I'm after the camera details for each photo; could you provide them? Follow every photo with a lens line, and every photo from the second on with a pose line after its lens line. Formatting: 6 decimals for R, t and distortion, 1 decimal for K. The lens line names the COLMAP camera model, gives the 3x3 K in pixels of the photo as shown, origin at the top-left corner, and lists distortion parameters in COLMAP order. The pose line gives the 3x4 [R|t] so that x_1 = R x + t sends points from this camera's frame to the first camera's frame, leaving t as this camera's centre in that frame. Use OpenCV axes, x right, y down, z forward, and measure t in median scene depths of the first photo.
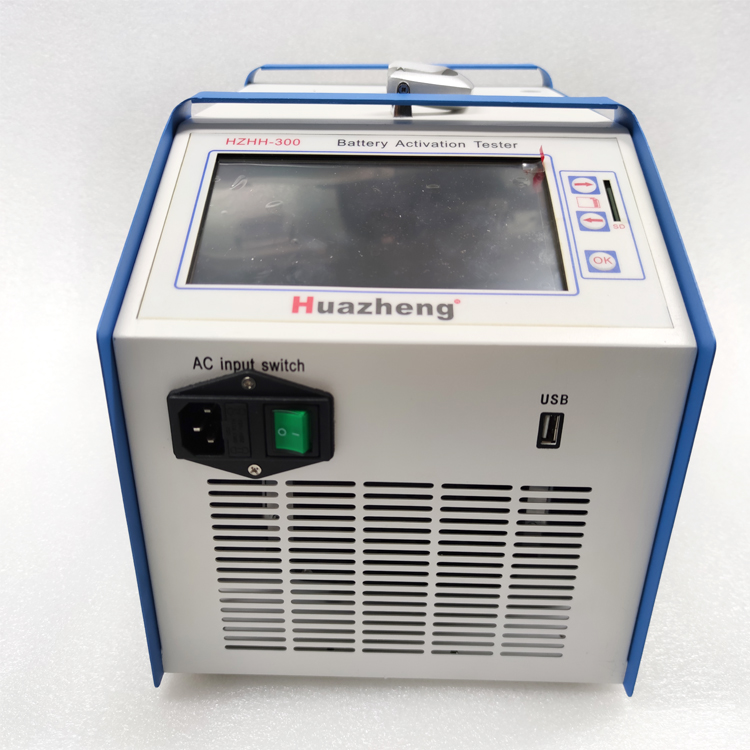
lens RADIAL K [[727.0, 0, 375.0], [0, 727.0, 375.0], [0, 0, 1]] dist [0.124864, -0.281105]
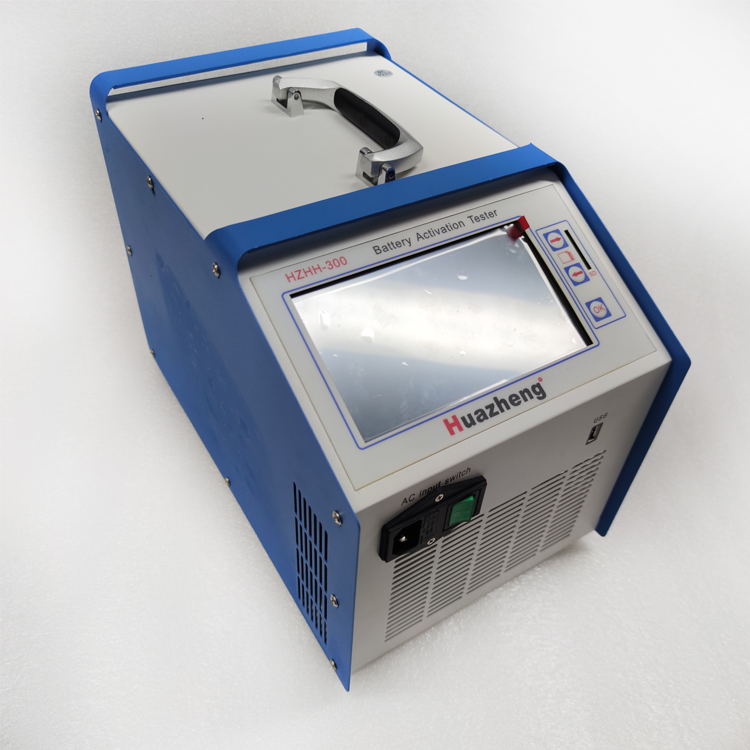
lens RADIAL K [[727.0, 0, 375.0], [0, 727.0, 375.0], [0, 0, 1]] dist [0.124864, -0.281105]
pose [[0.839475, -0.356629, 0.409998, -0.689170], [0.203245, 0.905809, 0.371755, -0.661970], [-0.503958, -0.228749, 0.832887, 0.003876]]
